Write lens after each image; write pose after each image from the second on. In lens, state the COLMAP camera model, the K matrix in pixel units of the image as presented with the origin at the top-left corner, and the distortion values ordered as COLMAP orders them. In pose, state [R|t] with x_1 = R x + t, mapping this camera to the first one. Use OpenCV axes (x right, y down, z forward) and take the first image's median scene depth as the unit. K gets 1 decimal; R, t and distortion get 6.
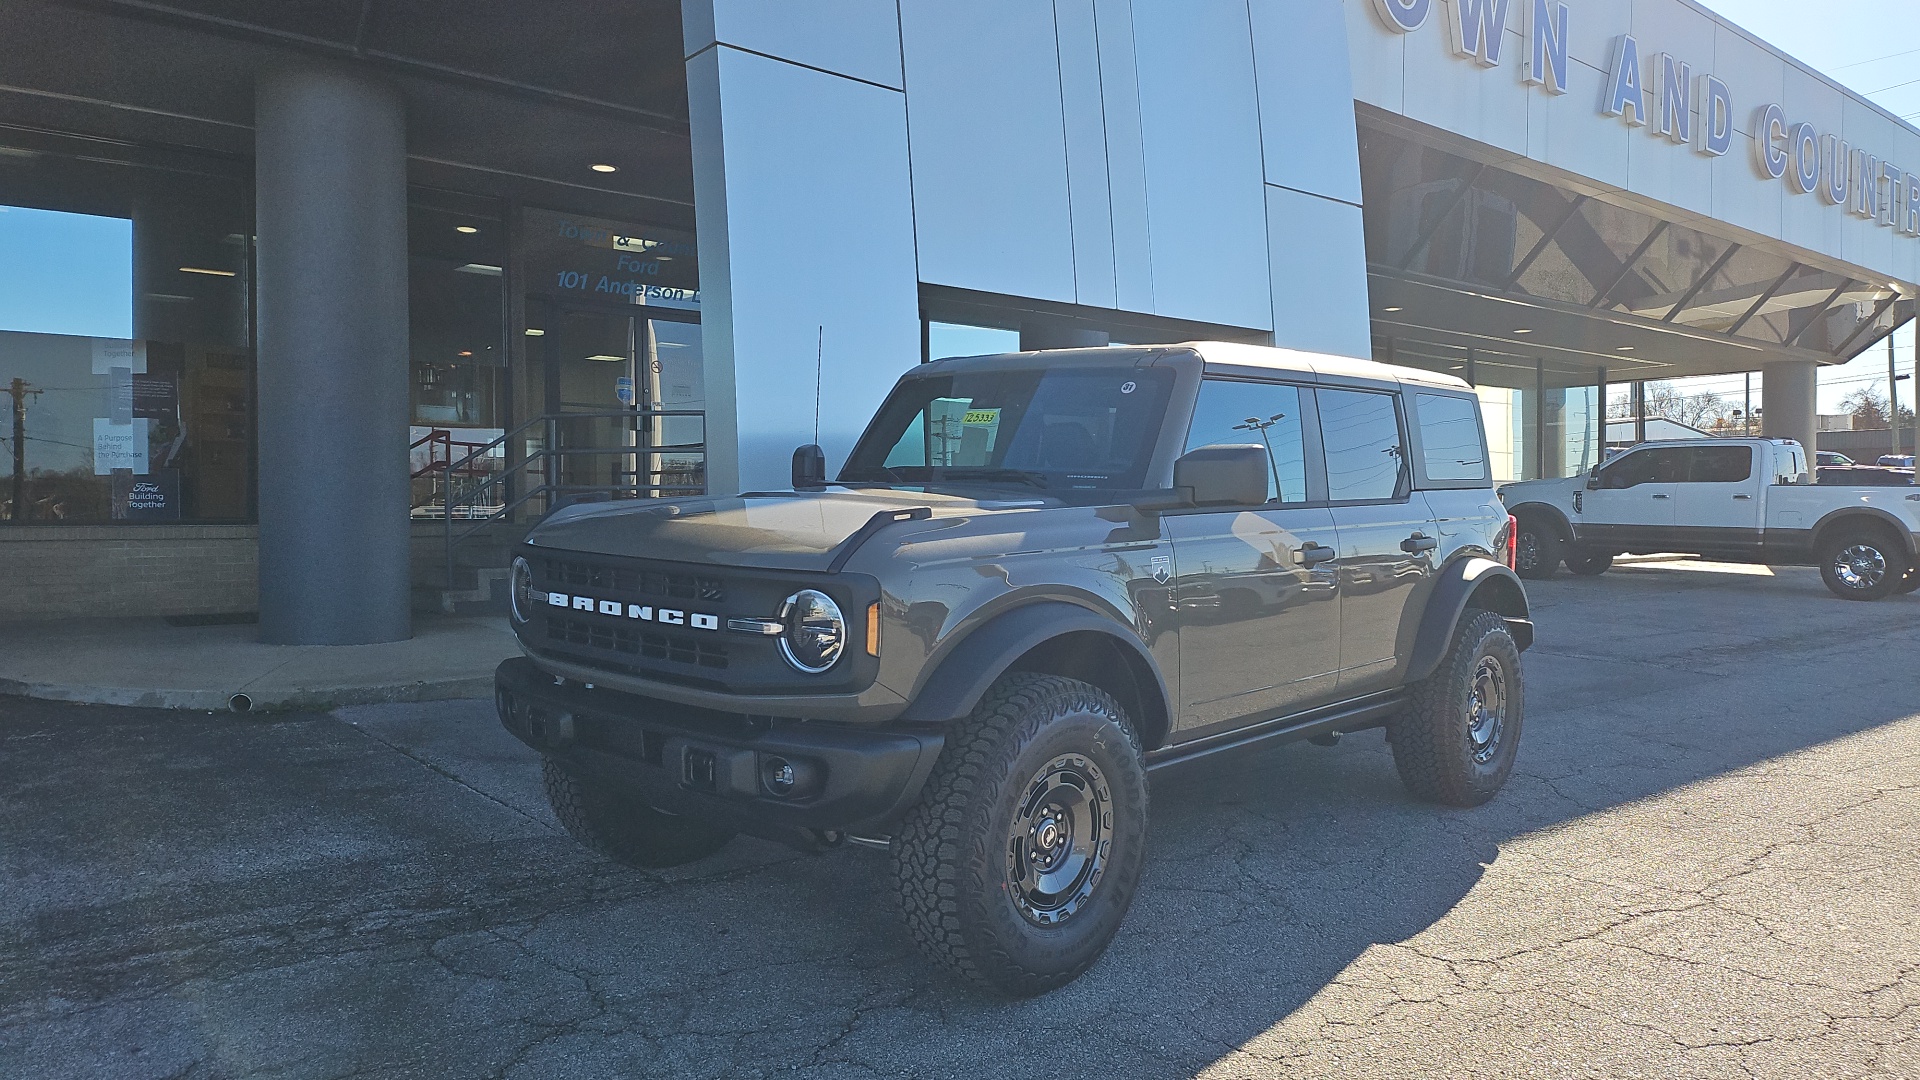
lens RADIAL K [[1347.6, 0, 984.3], [0, 1347.6, 492.5], [0, 0, 1]] dist [0.036209, -0.004150]
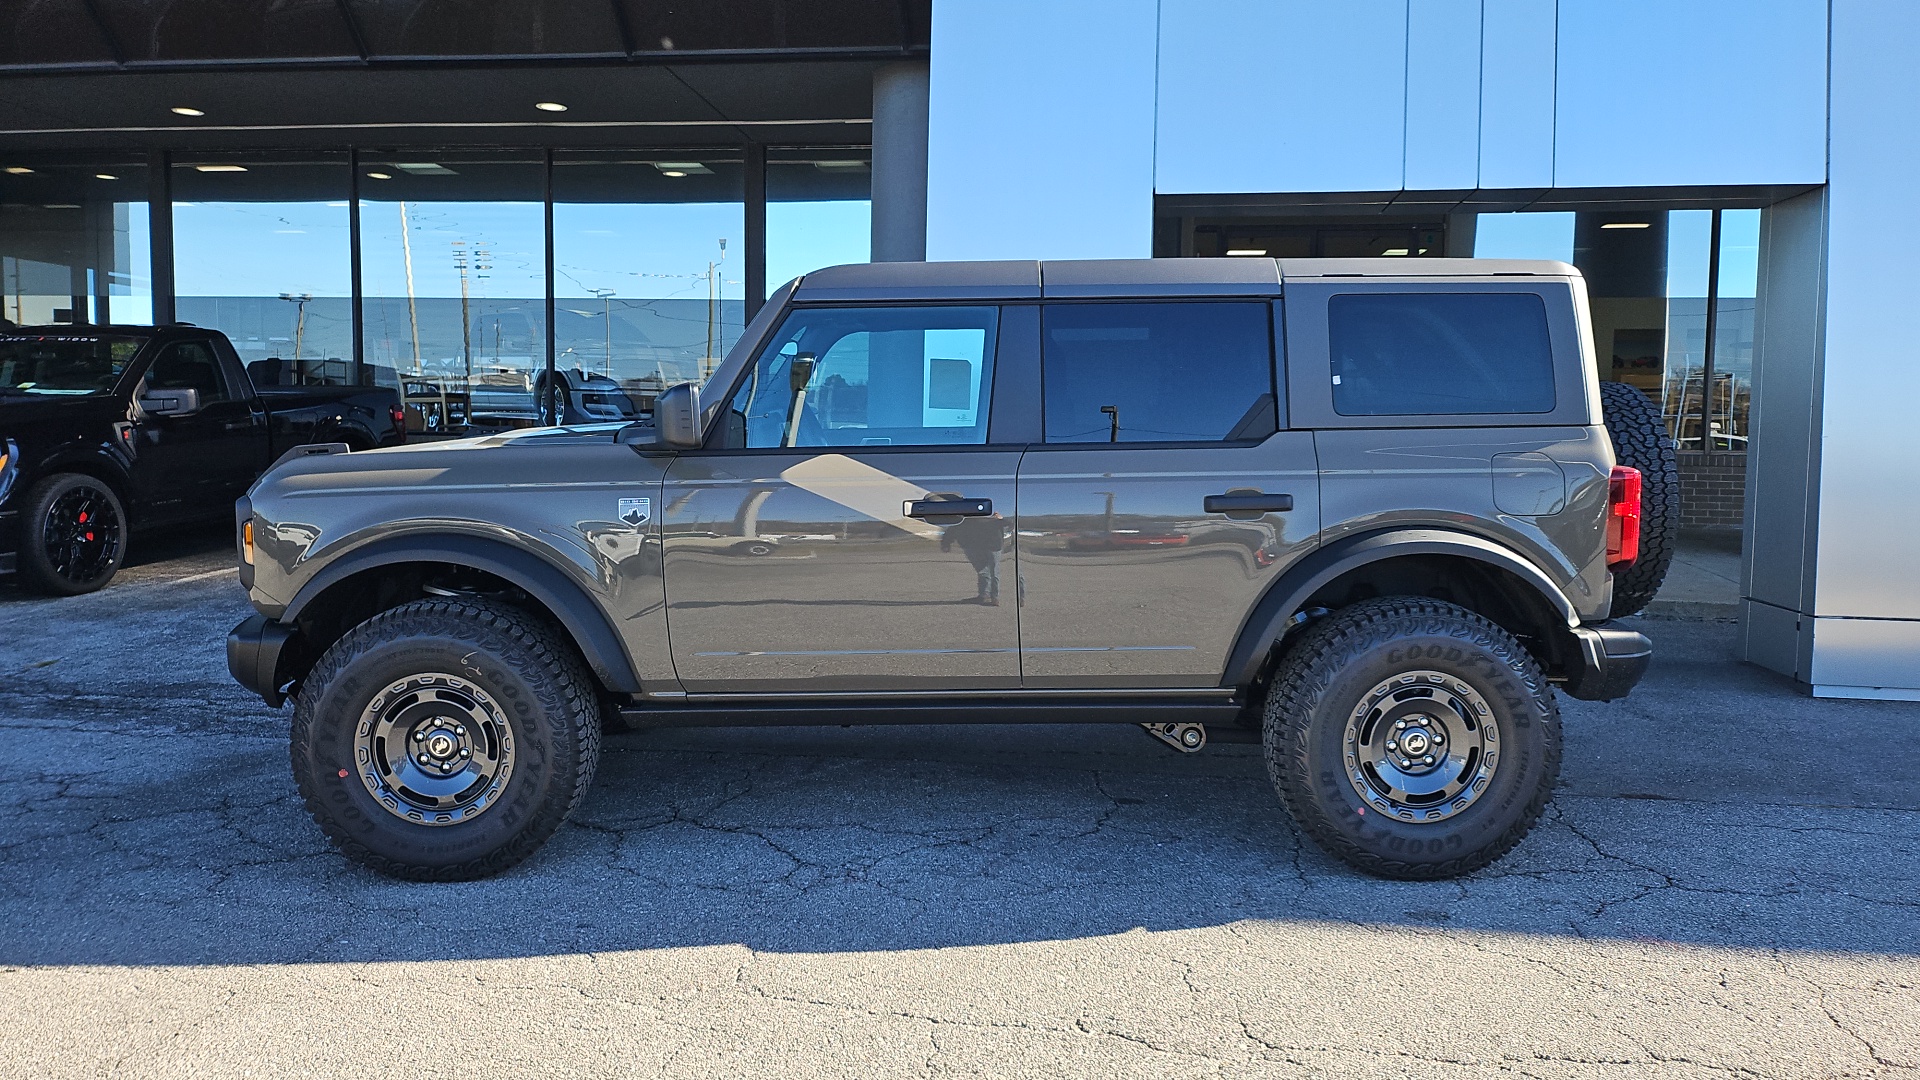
lens RADIAL K [[1347.6, 0, 984.3], [0, 1347.6, 492.5], [0, 0, 1]] dist [0.036209, -0.004150]
pose [[0.678173, 0.047495, -0.733366, 0.764657], [-0.003223, 0.998092, 0.061659, -0.013285], [0.734895, -0.039451, 0.677032, 0.391171]]
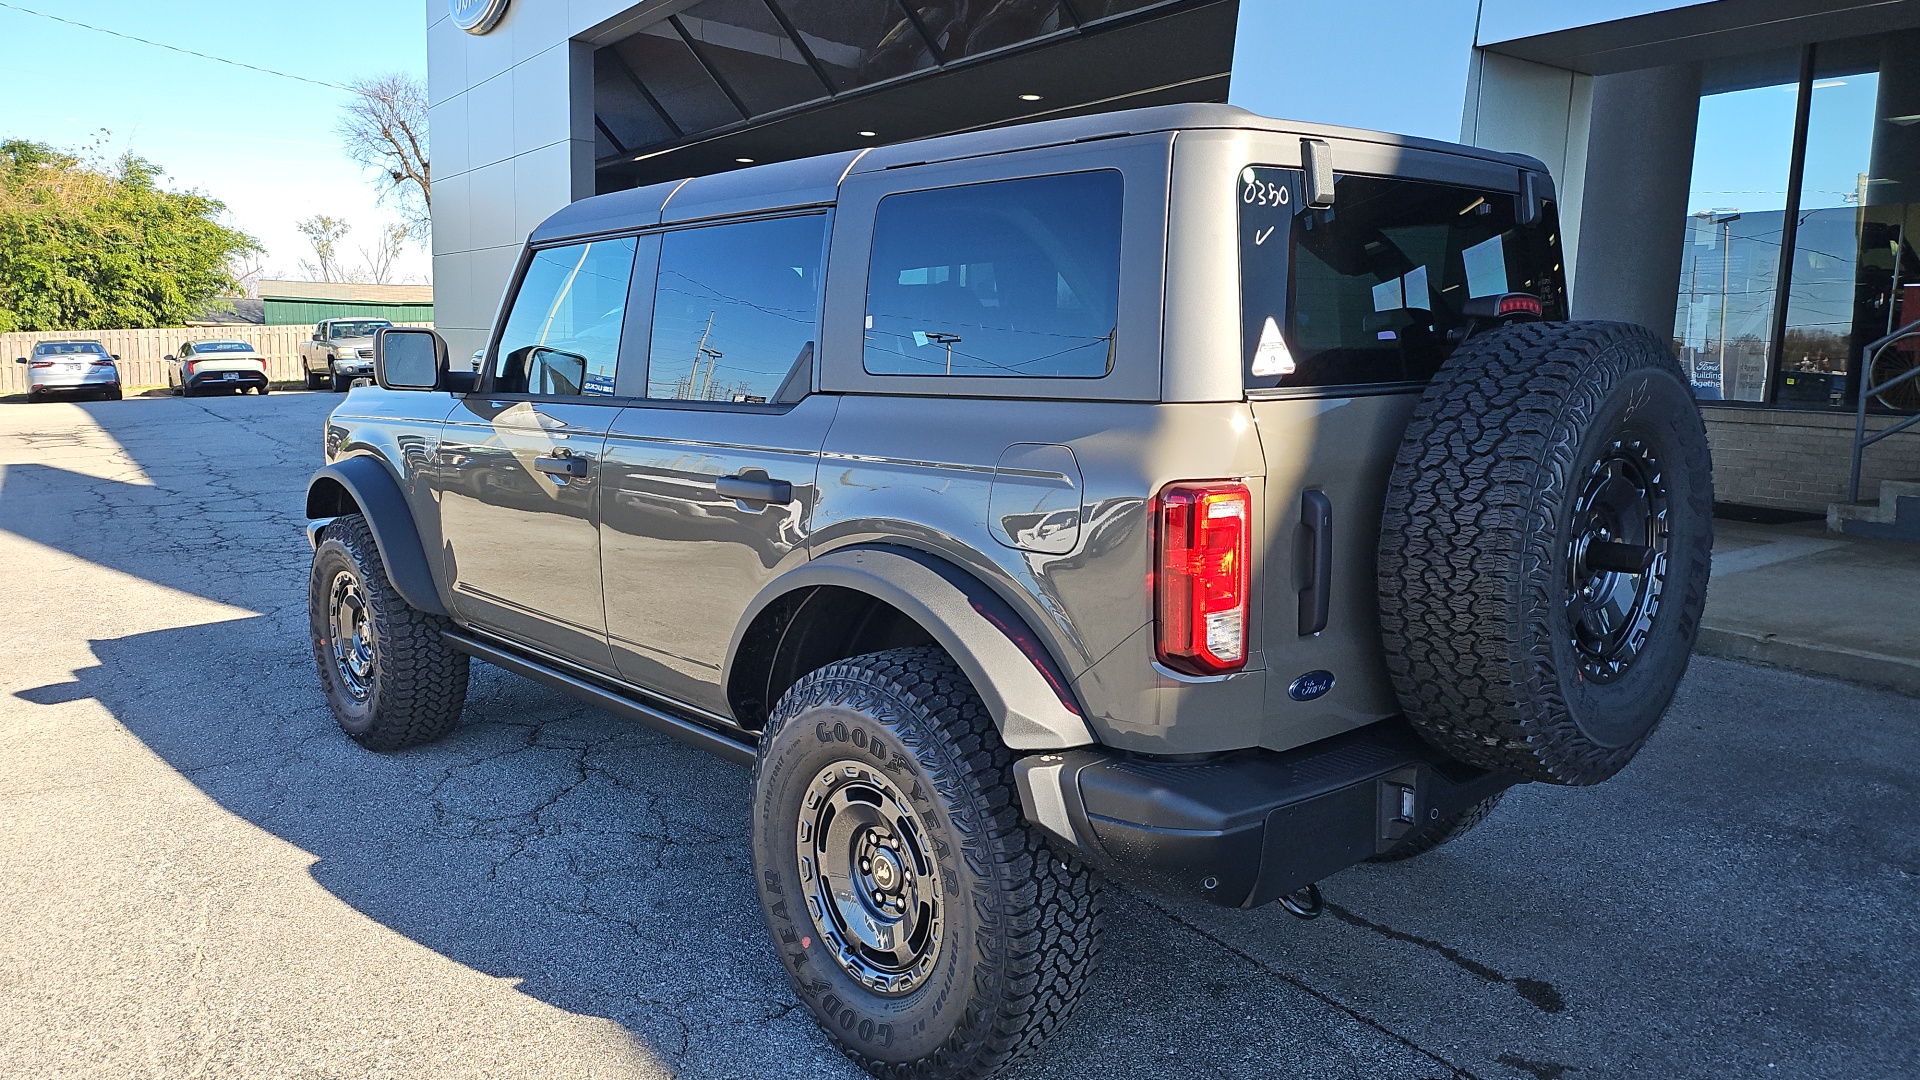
lens RADIAL K [[1347.6, 0, 984.3], [0, 1347.6, 492.5], [0, 0, 1]] dist [0.036209, -0.004150]
pose [[-0.085931, 0.106047, -0.990641, 0.855780], [-0.016962, 0.994019, 0.107880, -0.021585], [0.996157, 0.026073, -0.083619, 1.133137]]
